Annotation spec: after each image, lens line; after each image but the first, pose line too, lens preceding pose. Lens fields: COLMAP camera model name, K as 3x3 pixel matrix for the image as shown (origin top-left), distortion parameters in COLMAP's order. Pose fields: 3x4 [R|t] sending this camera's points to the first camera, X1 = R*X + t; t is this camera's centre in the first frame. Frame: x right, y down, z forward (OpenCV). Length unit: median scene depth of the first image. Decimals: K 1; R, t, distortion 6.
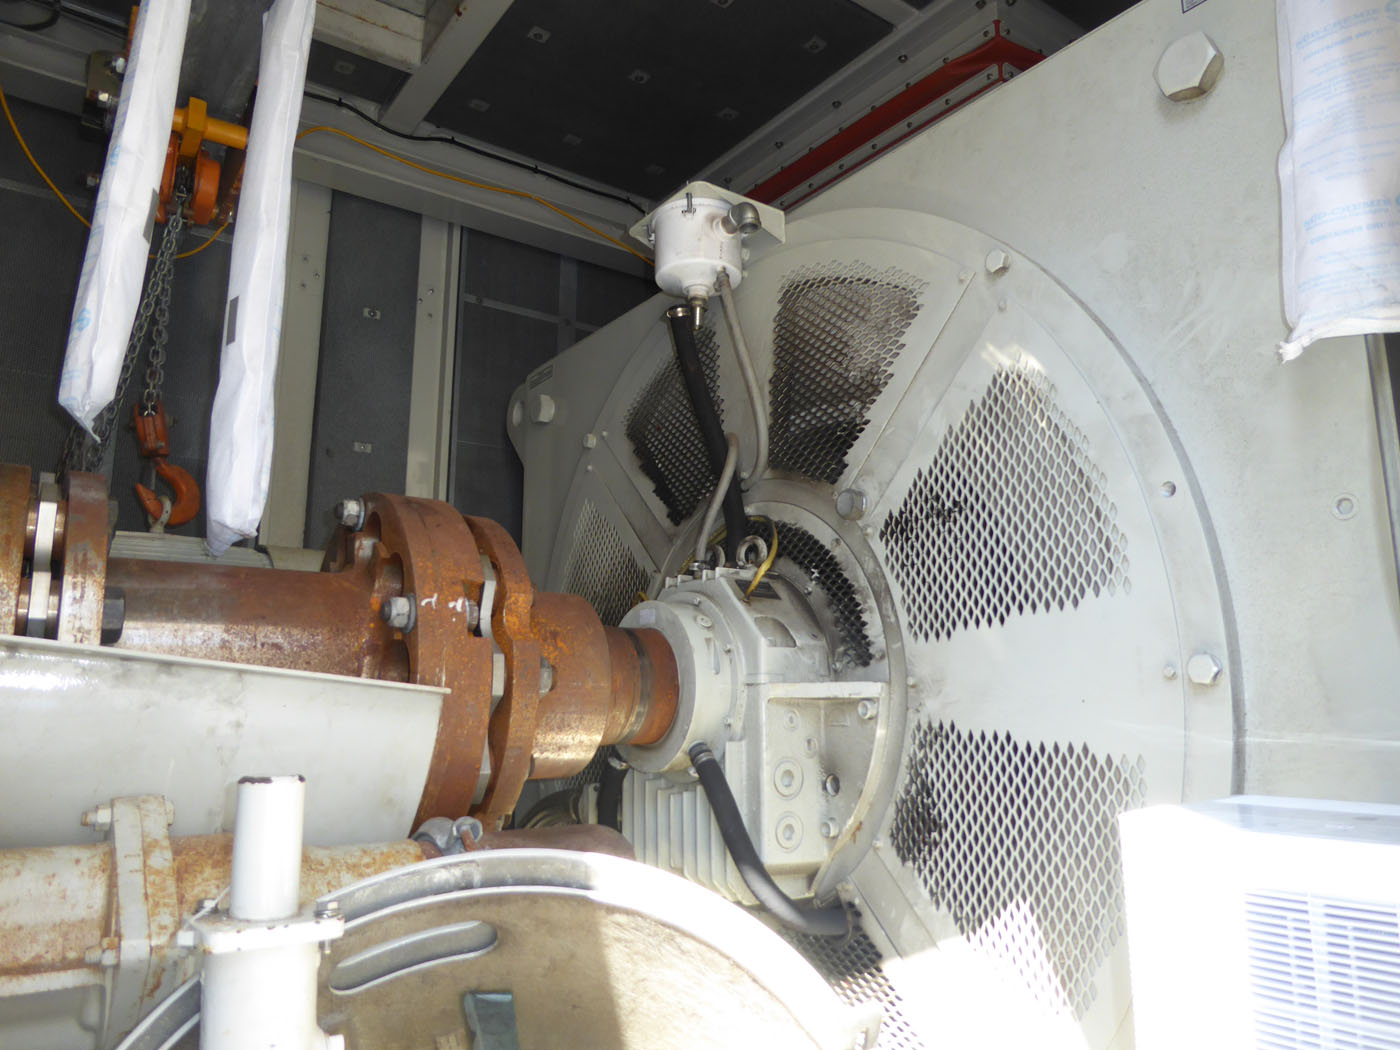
lens RADIAL K [[984.9, 0, 709.6], [0, 984.9, 512.5], [0, 0, 1]] dist [-0.030759, 0.001306]
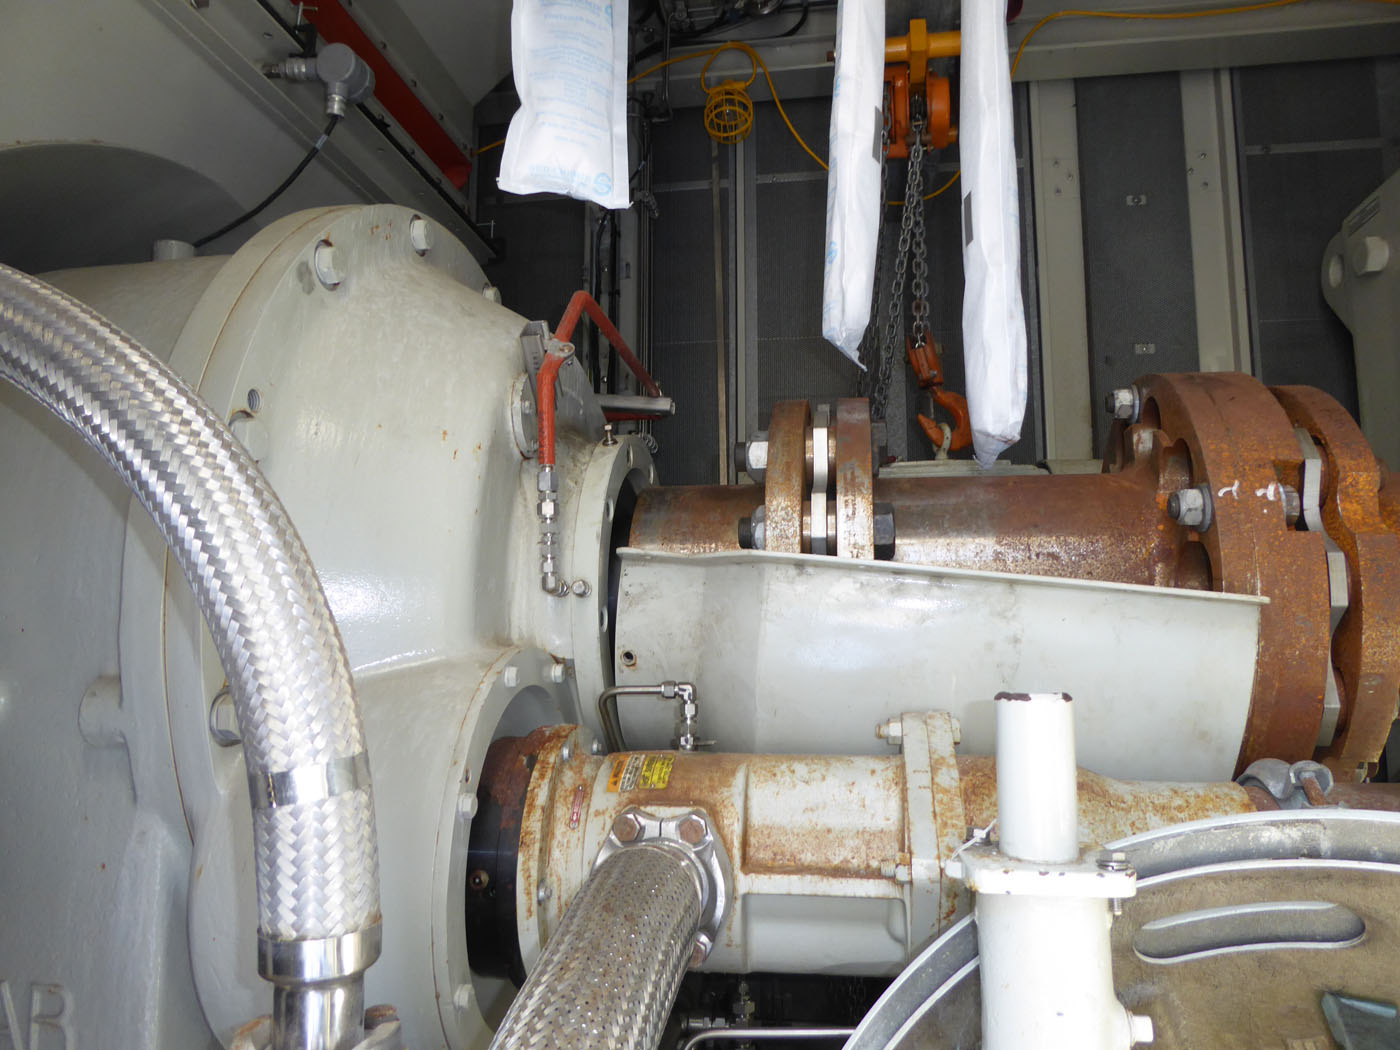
lens RADIAL K [[984.9, 0, 709.6], [0, 984.9, 512.5], [0, 0, 1]] dist [-0.030759, 0.001306]
pose [[0.702086, -0.082427, -0.707306, -0.023342], [0.129386, 0.991511, 0.012885, 0.047675], [0.700239, -0.100562, 0.706790, 0.154433]]
